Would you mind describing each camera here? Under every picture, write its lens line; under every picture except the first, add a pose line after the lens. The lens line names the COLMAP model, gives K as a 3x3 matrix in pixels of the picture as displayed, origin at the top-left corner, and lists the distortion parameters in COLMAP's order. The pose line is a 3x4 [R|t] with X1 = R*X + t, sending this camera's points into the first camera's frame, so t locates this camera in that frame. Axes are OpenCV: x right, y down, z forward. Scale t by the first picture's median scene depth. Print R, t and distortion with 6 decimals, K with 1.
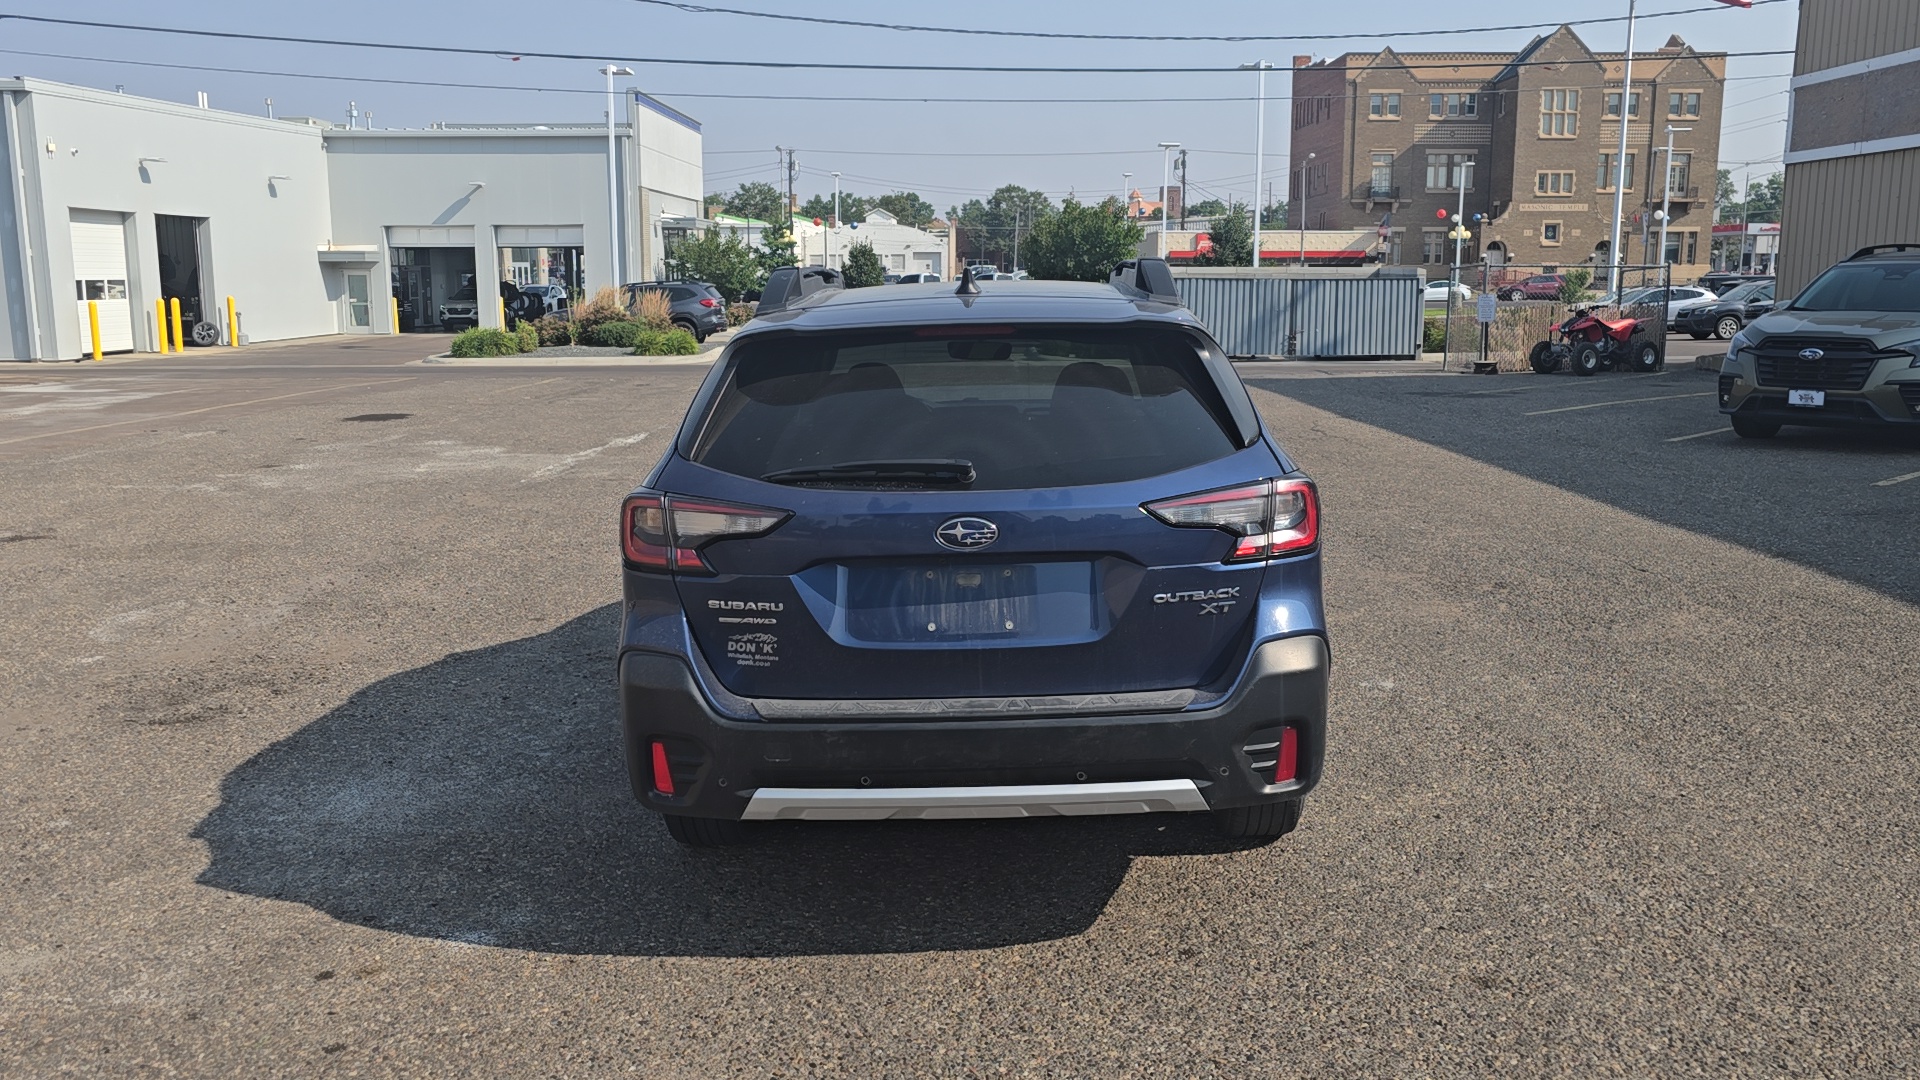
lens RADIAL K [[1591.1, 0, 983.9], [0, 1591.1, 542.5], [0, 0, 1]] dist [0.001032, 0.008412]
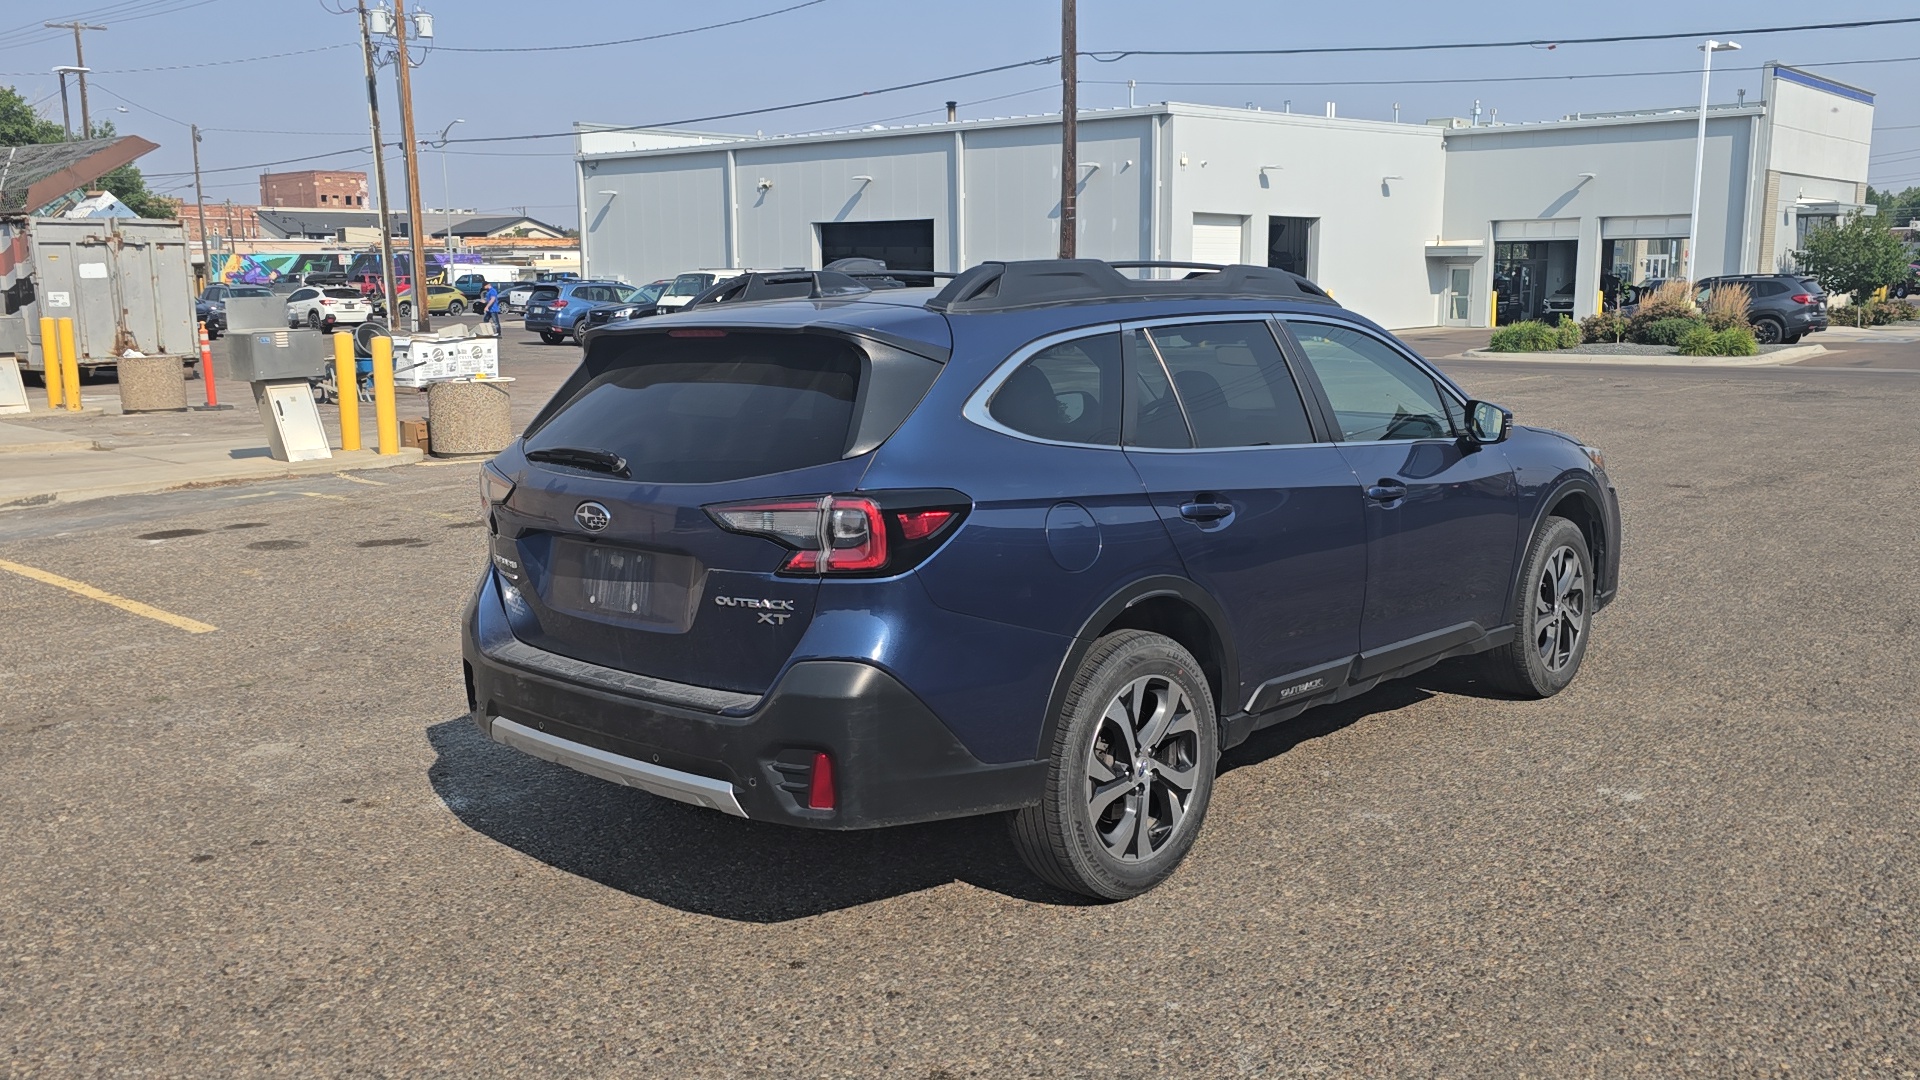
lens RADIAL K [[1591.1, 0, 977.6], [0, 1591.1, 547.7], [0, 0, 1]] dist [0.001032, 0.008412]
pose [[0.751851, 0.109208, -0.650226, 0.089220], [-0.104278, 0.993471, 0.046282, -0.006282], [0.651035, 0.033007, 0.758330, 0.033504]]
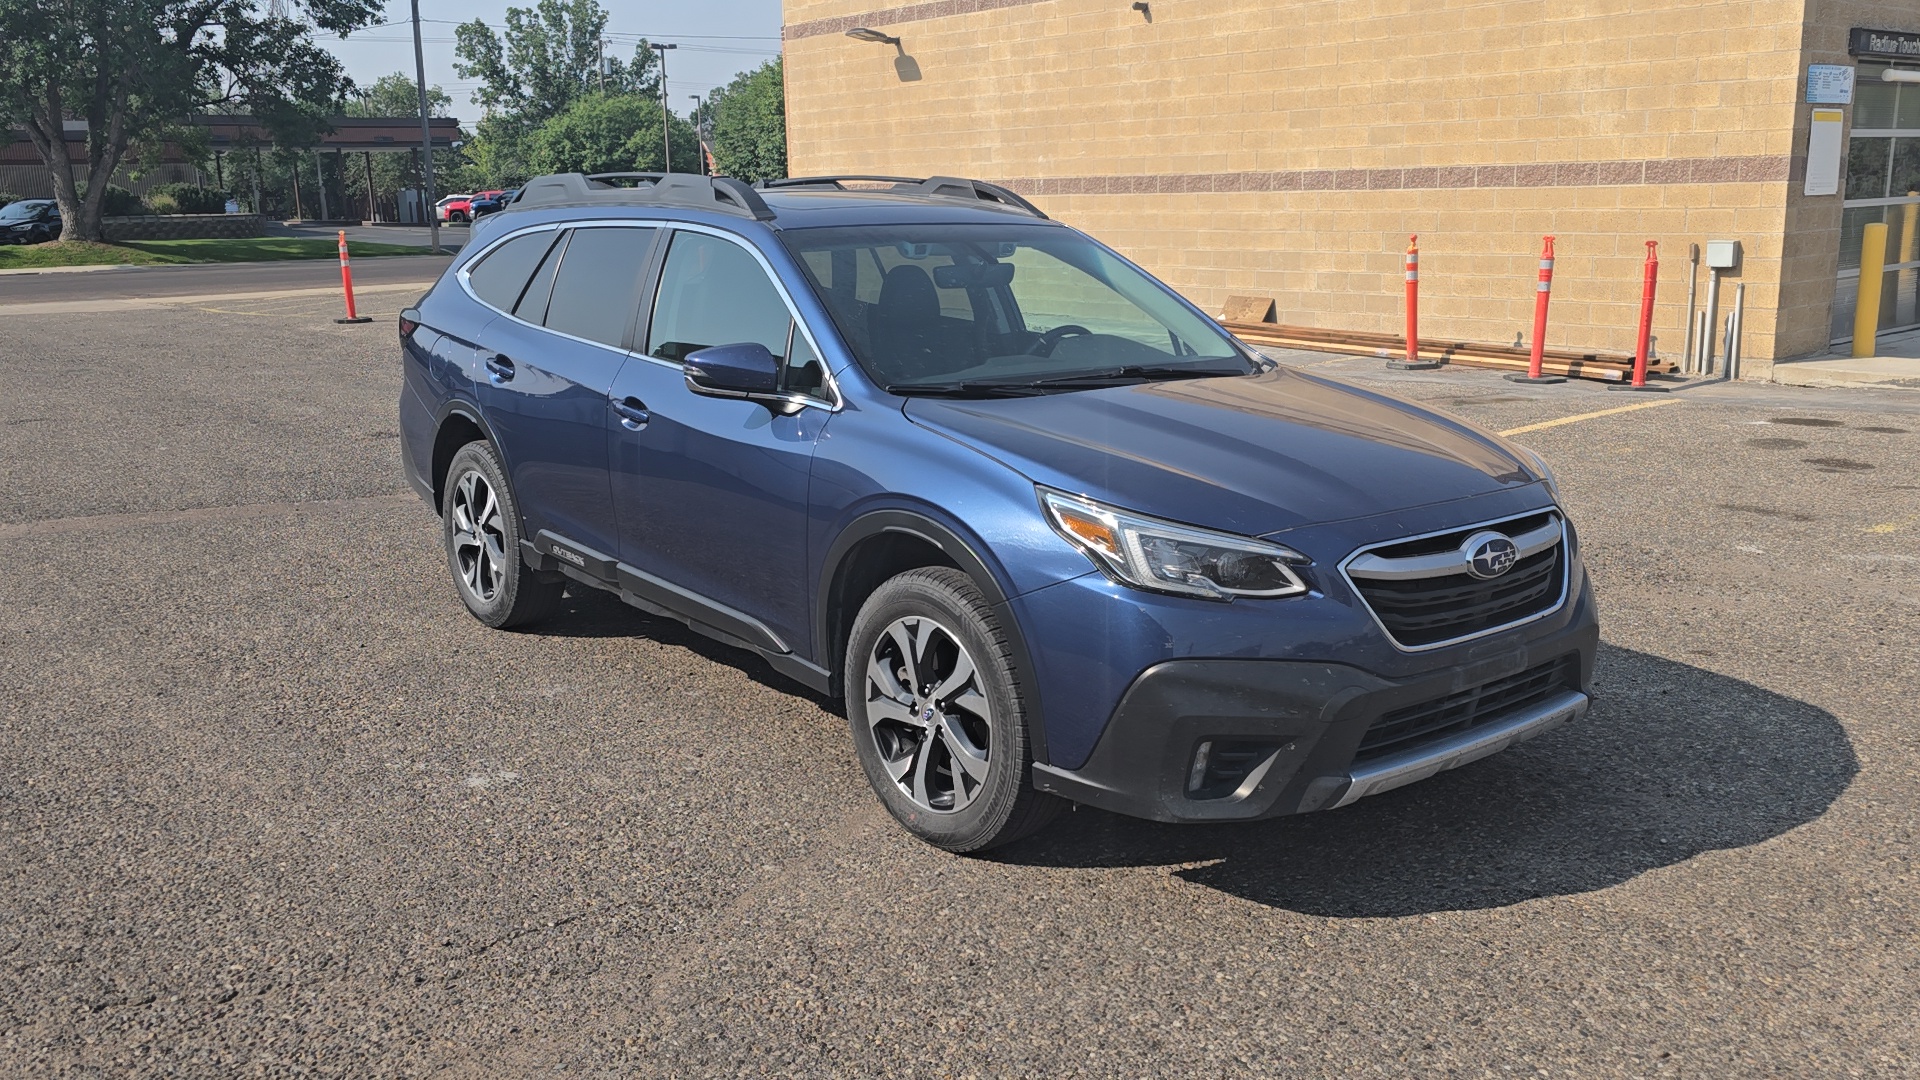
lens RADIAL K [[1591.1, 0, 977.9], [0, 1591.1, 542.8], [0, 0, 1]] dist [0.001032, 0.008412]
pose [[-0.763125, 0.158173, -0.626595, 0.088998], [-0.086246, 0.935985, 0.341311, -0.046667], [0.640470, 0.314504, -0.700632, 0.280000]]
